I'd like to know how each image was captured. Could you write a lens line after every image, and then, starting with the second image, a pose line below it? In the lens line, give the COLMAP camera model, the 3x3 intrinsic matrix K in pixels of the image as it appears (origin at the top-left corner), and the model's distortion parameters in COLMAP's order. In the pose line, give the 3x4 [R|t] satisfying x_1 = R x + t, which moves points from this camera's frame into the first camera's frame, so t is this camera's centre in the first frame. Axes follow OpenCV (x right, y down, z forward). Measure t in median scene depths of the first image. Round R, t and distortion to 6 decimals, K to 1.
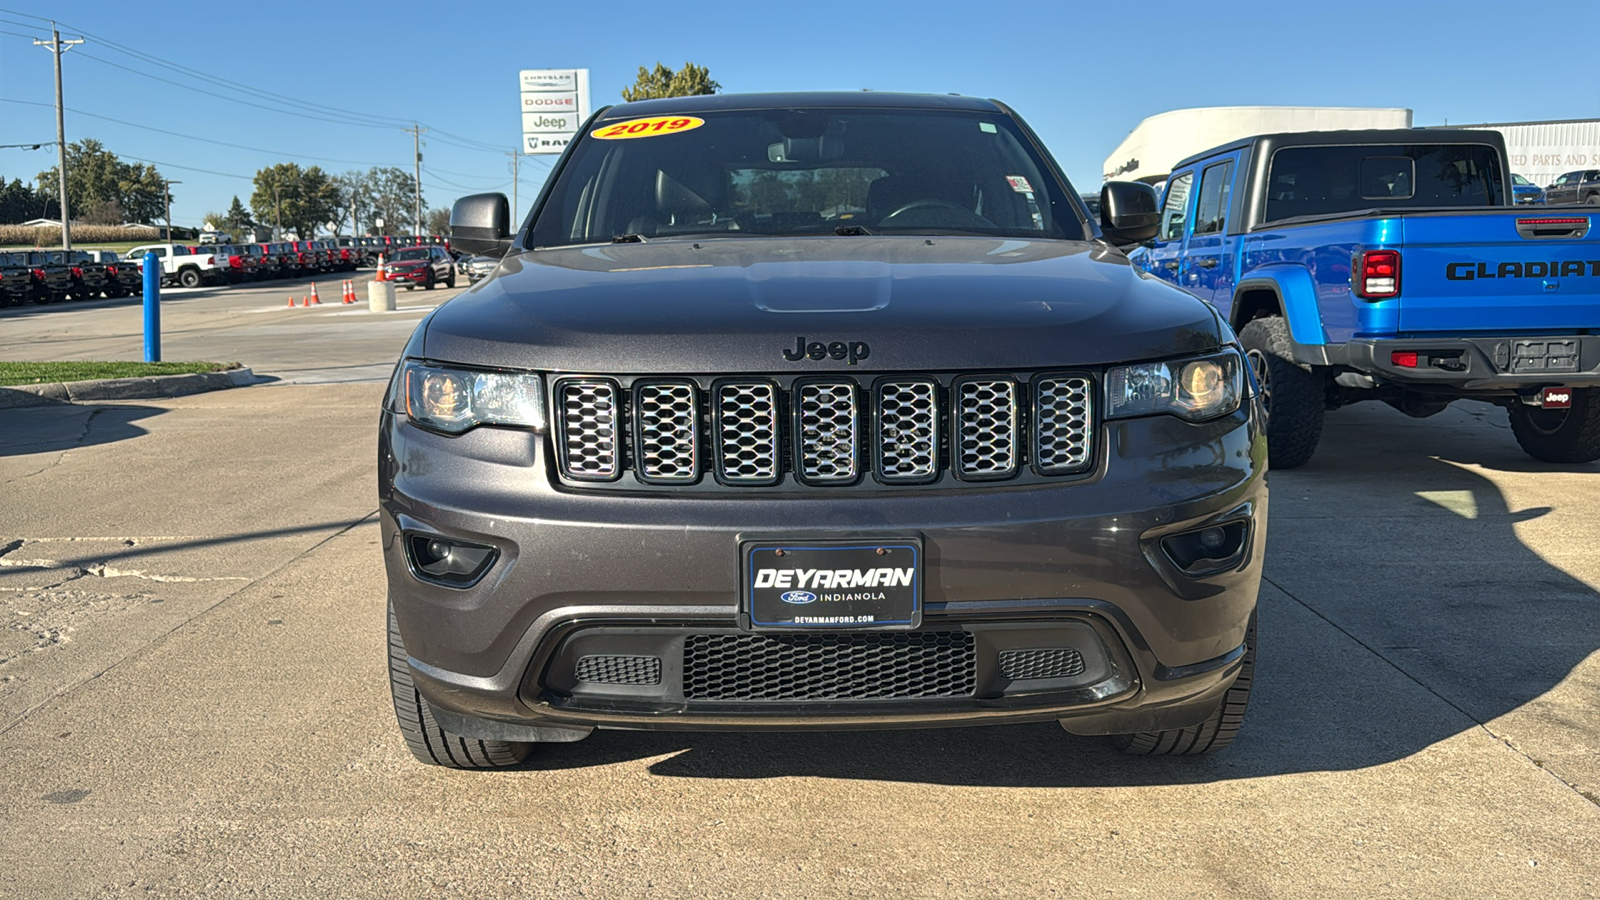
lens RADIAL K [[1377.0, 0, 770.0], [0, 1377.0, 428.4], [0, 0, 1]] dist [0.063365, -0.003749]
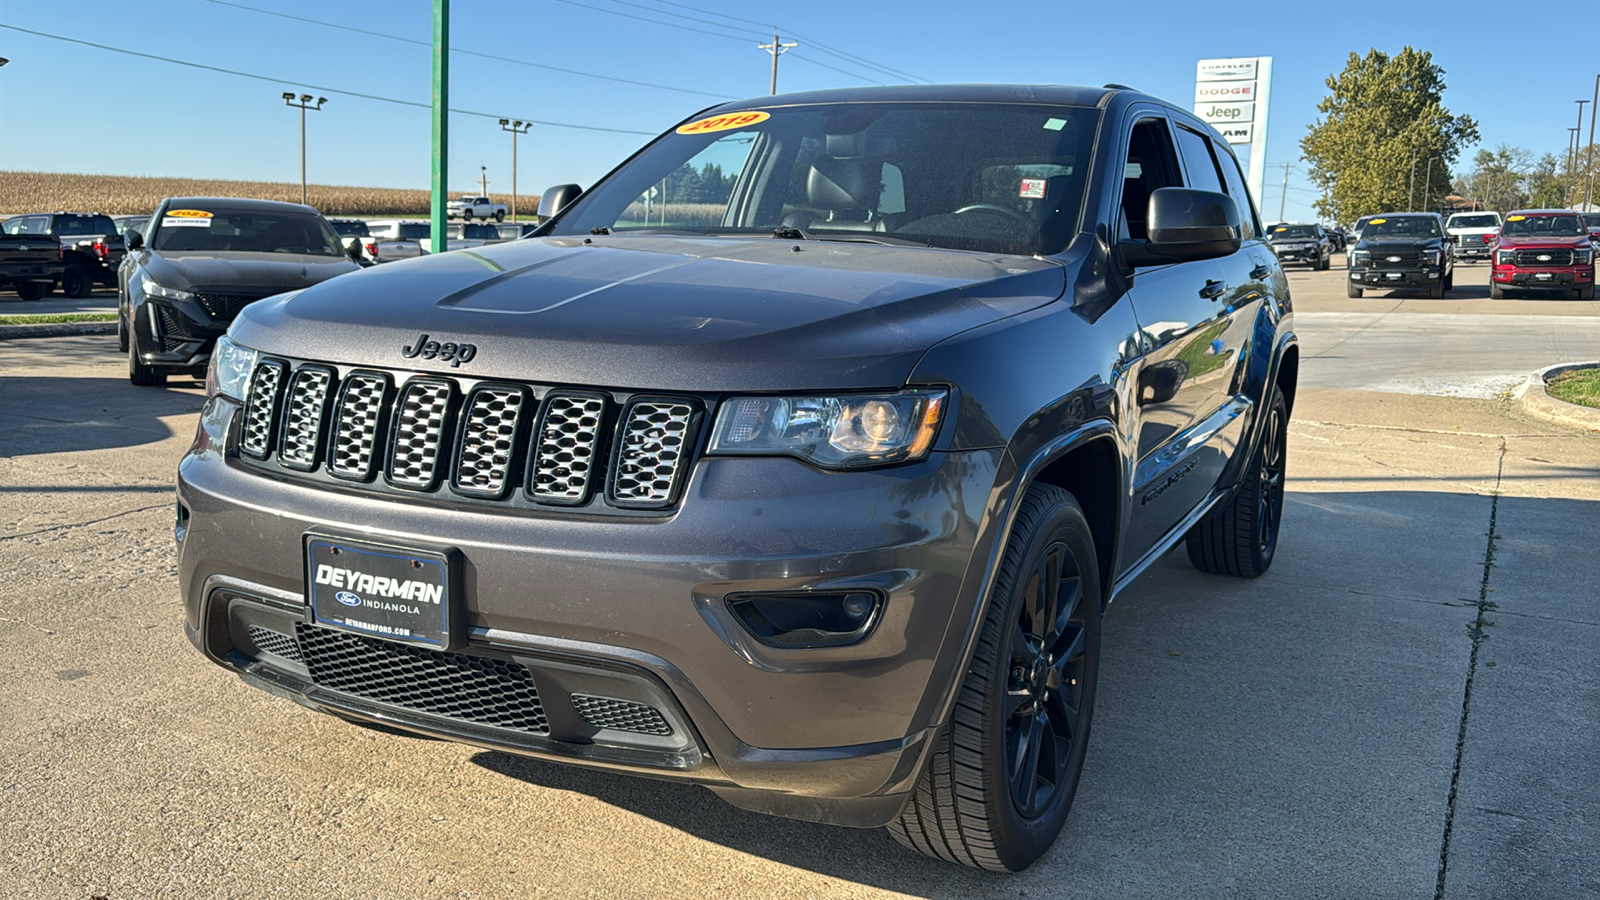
lens RADIAL K [[1377.0, 0, 791.4], [0, 1377.0, 401.2], [0, 0, 1]] dist [0.063365, -0.003749]
pose [[0.896411, 0.095913, -0.432721, 0.713612], [-0.101359, 0.994794, 0.010525, -0.058600], [0.431478, 0.034425, 0.901466, 0.244449]]
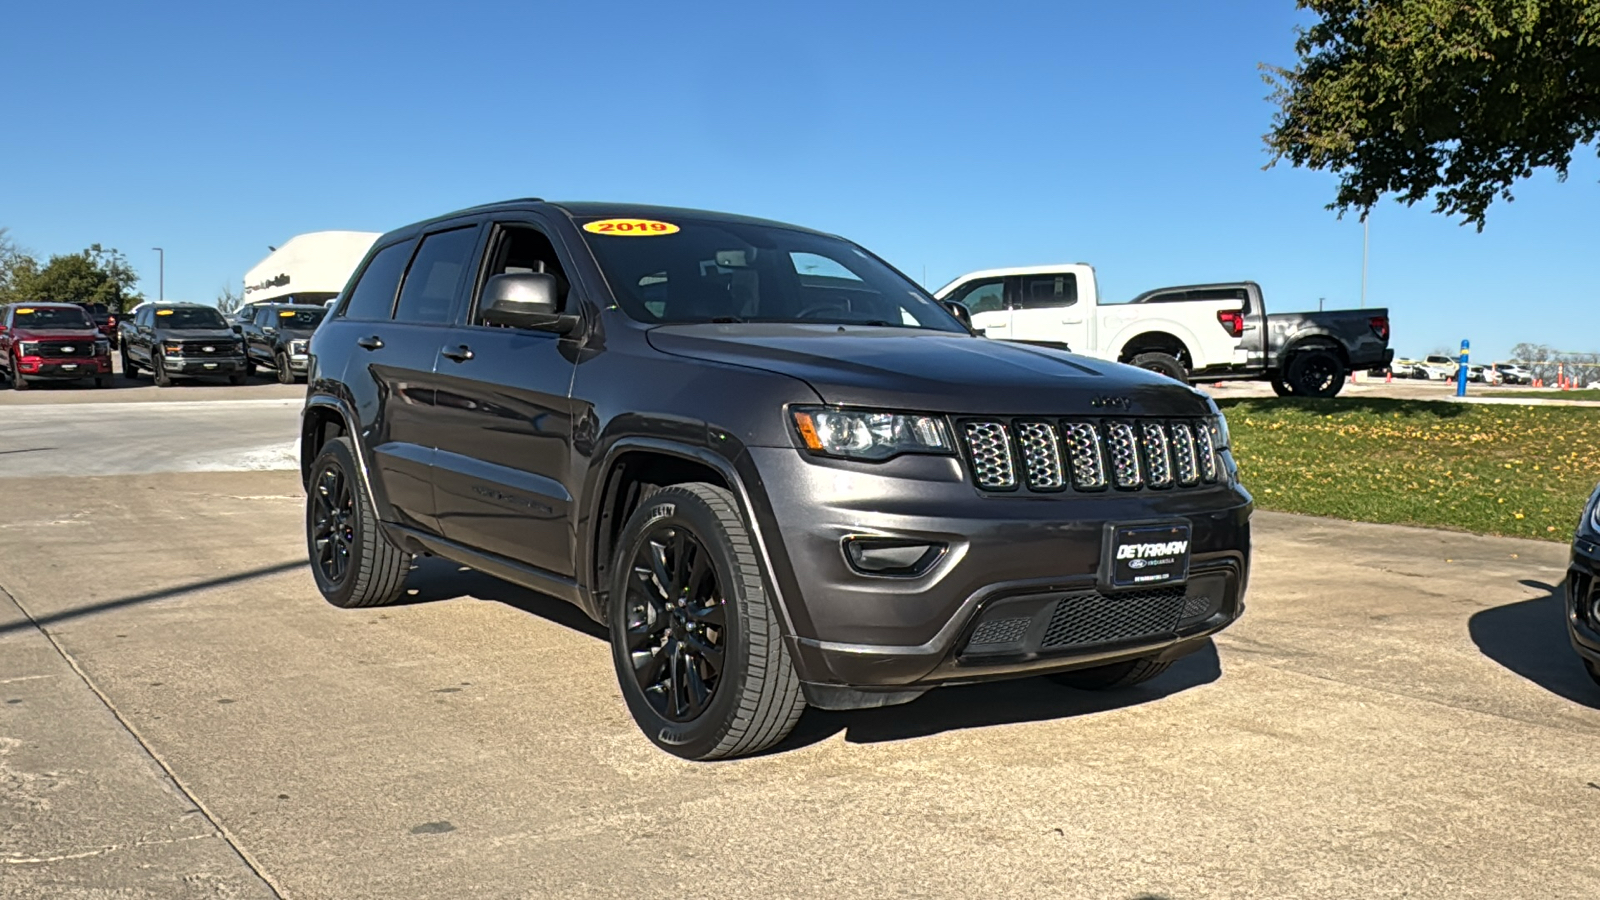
lens RADIAL K [[1377.0, 0, 794.7], [0, 1377.0, 449.1], [0, 0, 1]] dist [0.063365, -0.003749]
pose [[0.800869, 0.003728, 0.598828, -1.179671], [0.039164, 0.997514, -0.058588, 0.071736], [-0.597558, 0.070374, 0.798732, 0.011881]]
